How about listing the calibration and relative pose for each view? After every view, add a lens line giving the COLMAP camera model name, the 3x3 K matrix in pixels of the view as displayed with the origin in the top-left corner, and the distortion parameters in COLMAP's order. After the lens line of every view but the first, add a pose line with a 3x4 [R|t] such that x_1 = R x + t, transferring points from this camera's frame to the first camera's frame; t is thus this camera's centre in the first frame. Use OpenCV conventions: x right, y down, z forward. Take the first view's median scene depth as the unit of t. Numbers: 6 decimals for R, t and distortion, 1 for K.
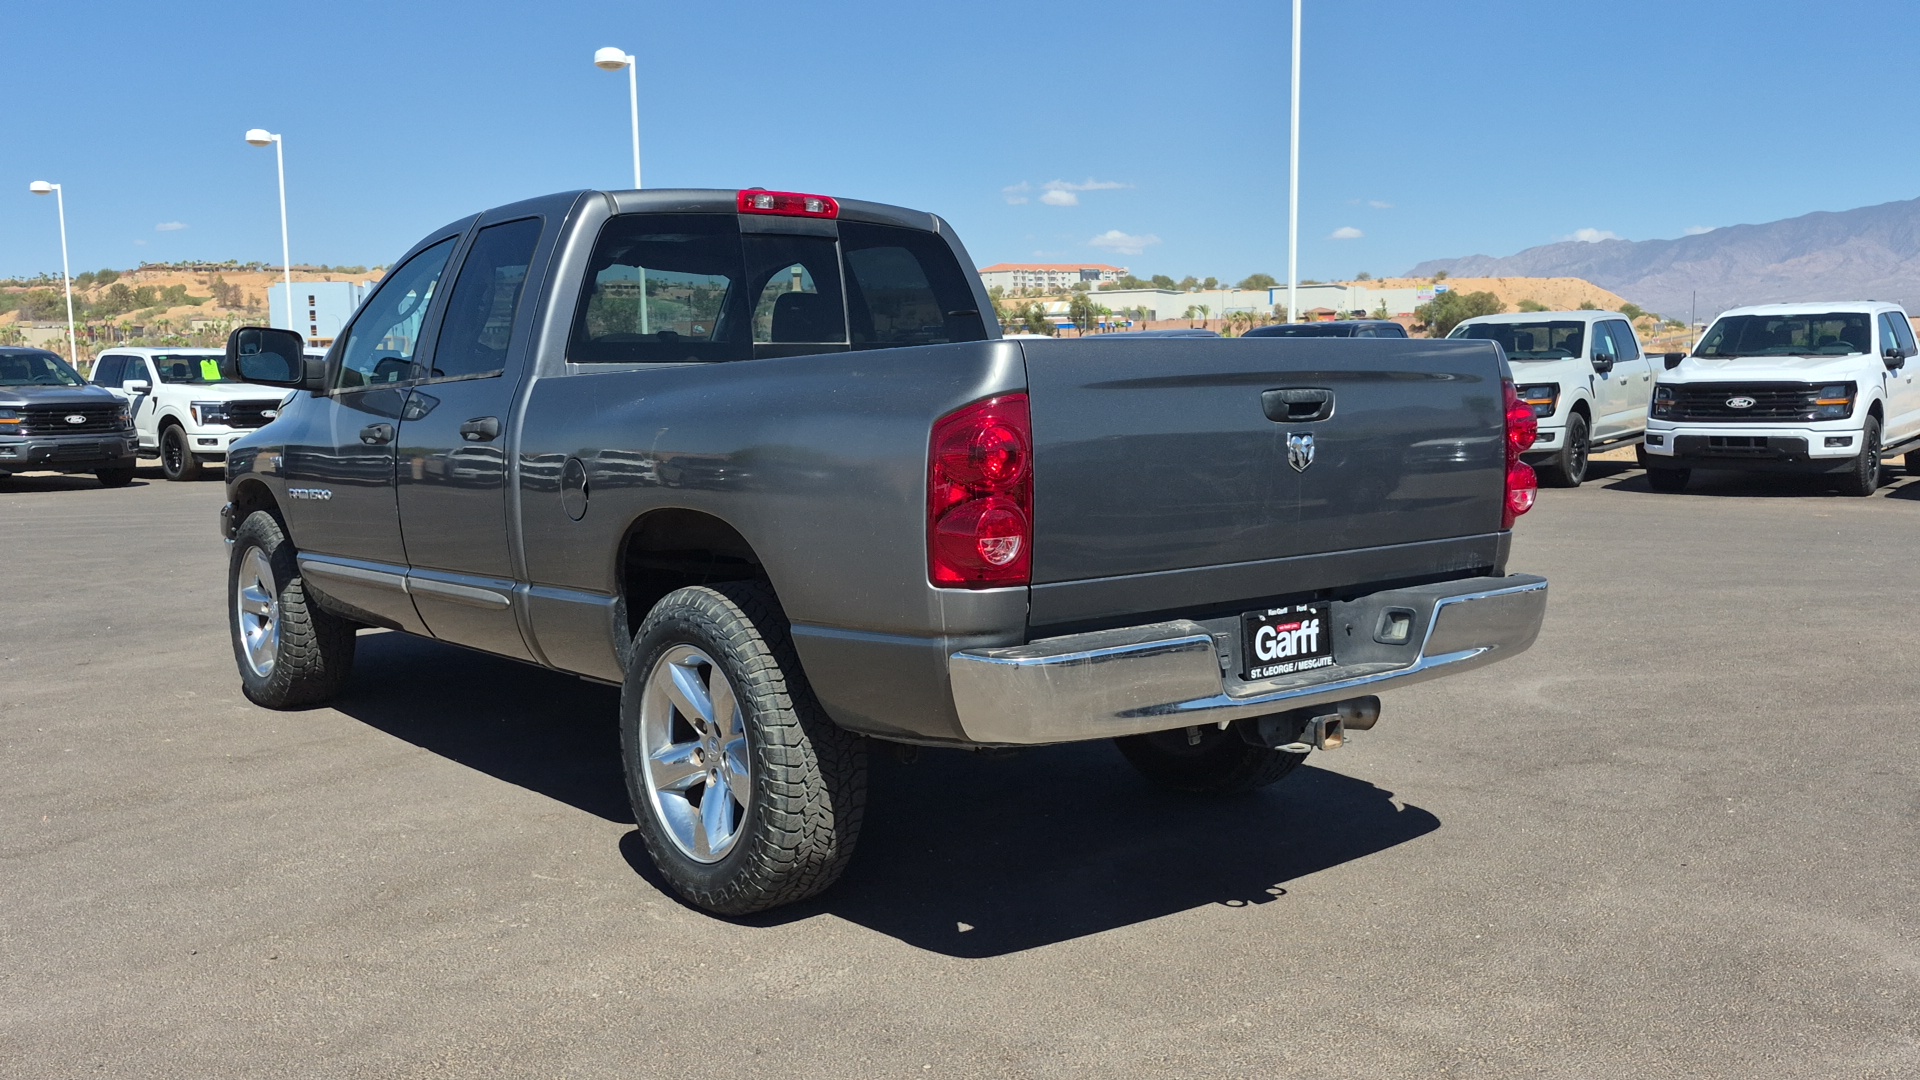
lens RADIAL K [[1701.9, 0, 959.2], [0, 1701.9, 535.7], [0, 0, 1]] dist [0.100194, -0.104756]
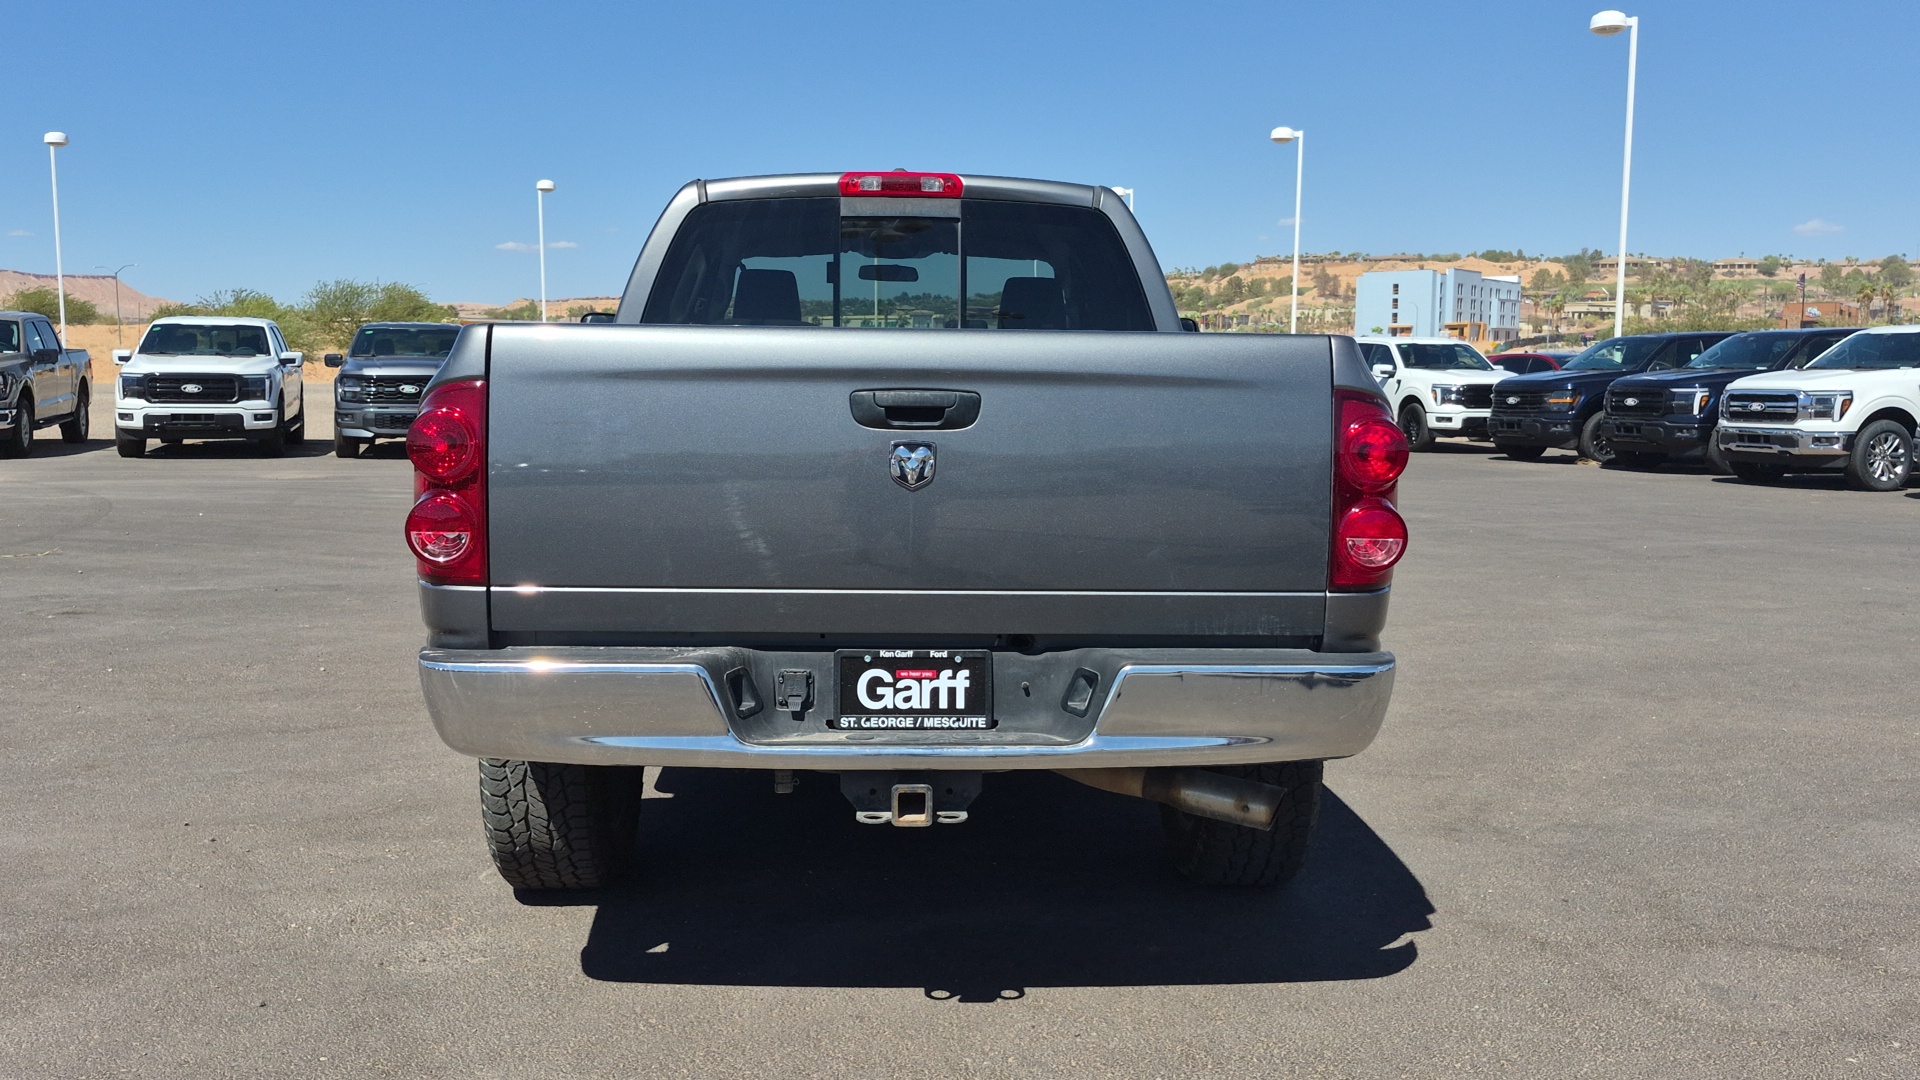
lens RADIAL K [[1701.9, 0, 939.8], [0, 1701.9, 544.9], [0, 0, 1]] dist [0.100194, -0.104756]
pose [[0.803102, 0.084853, -0.589768, 0.560058], [-0.077437, 0.996277, 0.037892, -0.034181], [0.590788, 0.015239, 0.806683, 0.272196]]
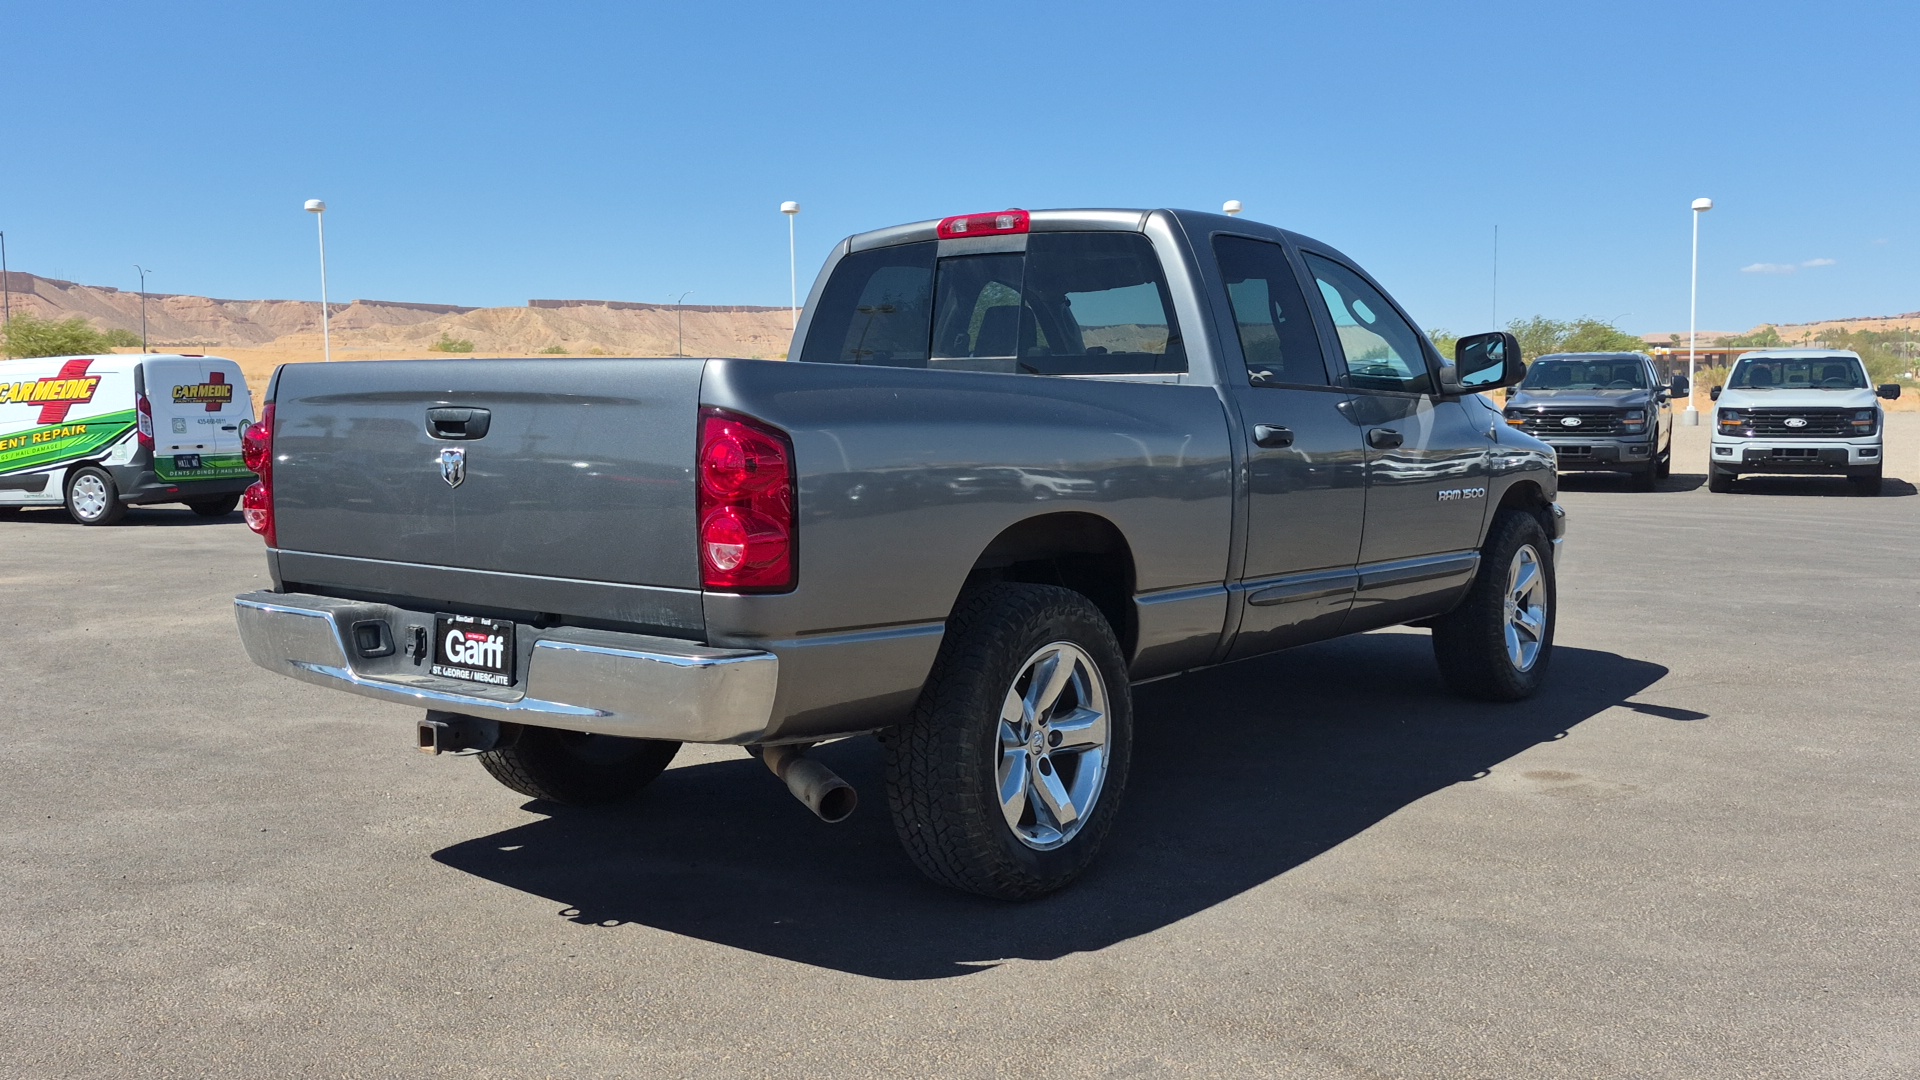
lens RADIAL K [[1701.9, 0, 940.7], [0, 1701.9, 547.8], [0, 0, 1]] dist [0.100194, -0.104756]
pose [[0.232388, 0.102183, -0.967241, 1.026661], [-0.094326, 0.992146, 0.082152, -0.091675], [0.968038, 0.072145, 0.240202, 0.830241]]
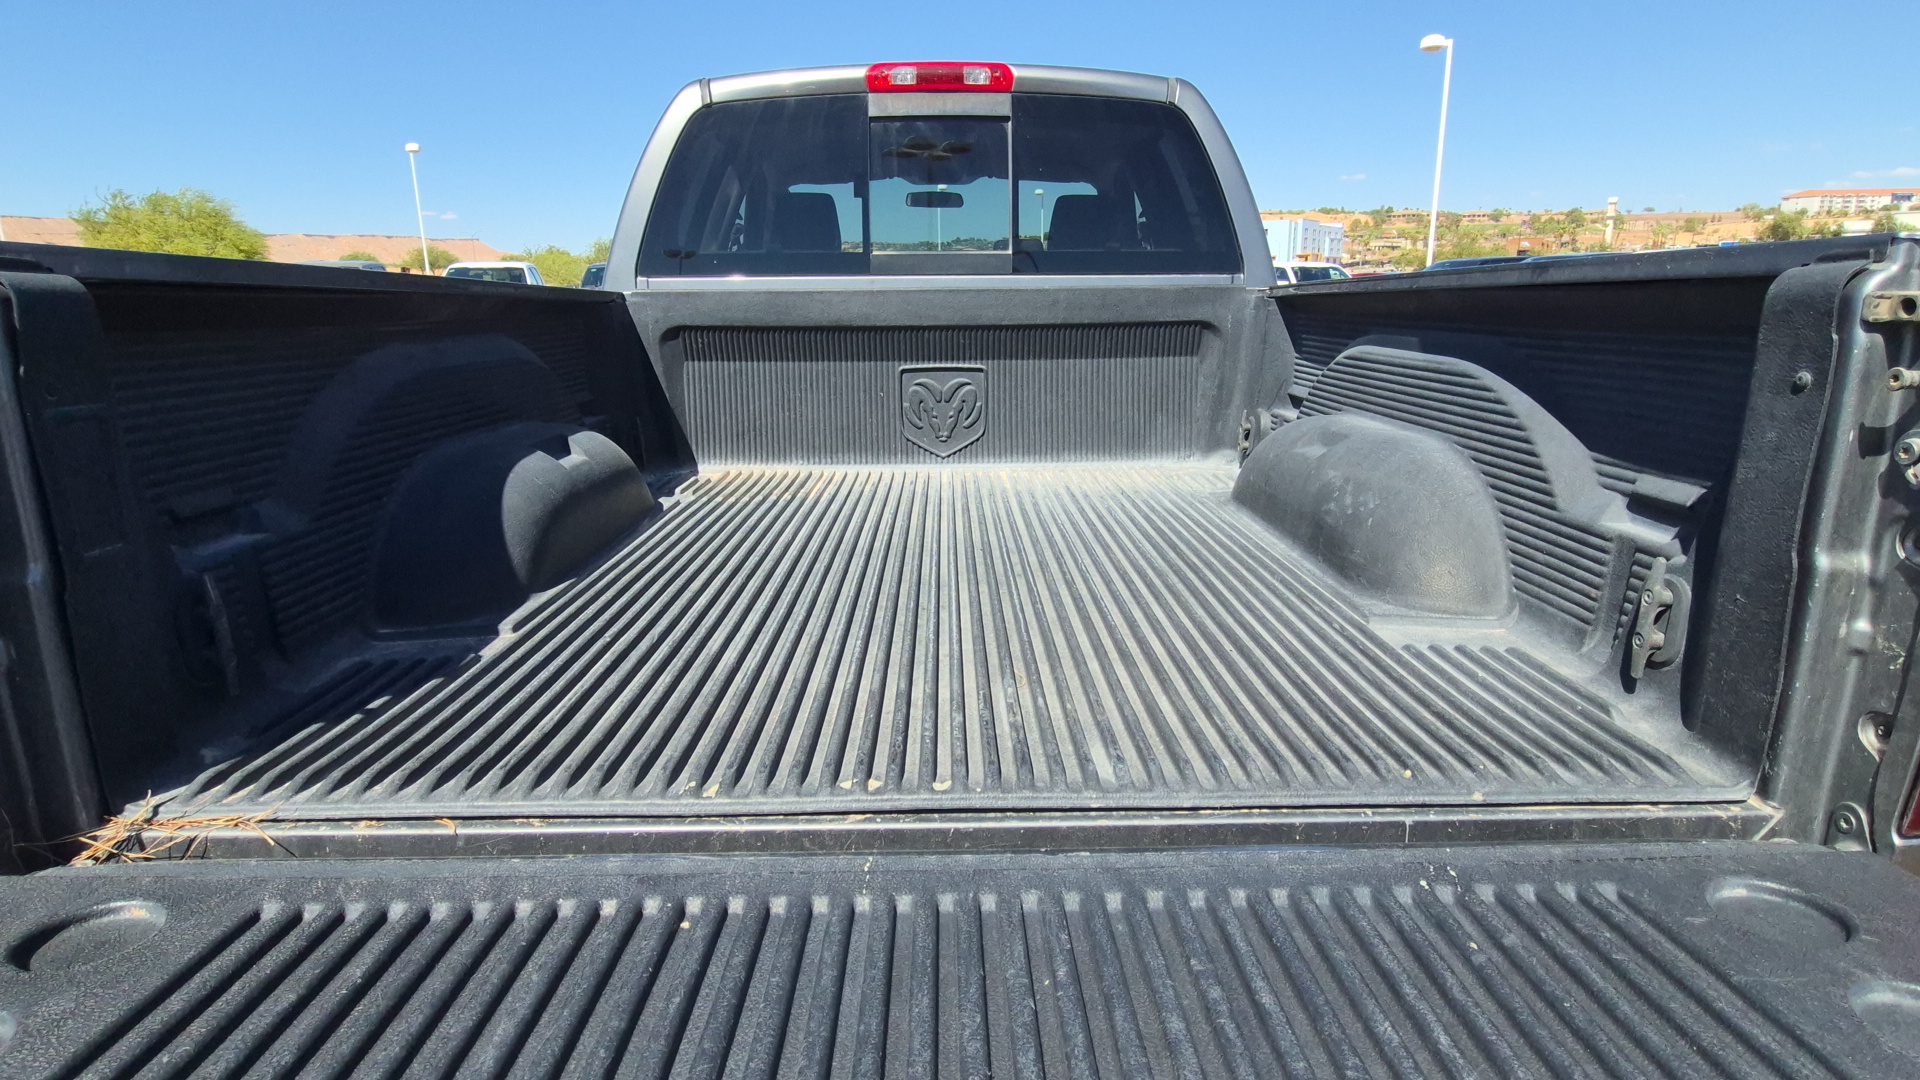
lens RADIAL K [[1018.1, 0, 962.8], [0, 1018.1, 522.5], [0, 0, 1]] dist [0.004772, -0.011395]
pose [[0.792584, 0.149053, -0.591265, 0.249798], [-0.063704, 0.984598, 0.162814, -0.073952], [0.606426, -0.091378, 0.789871, 0.682502]]
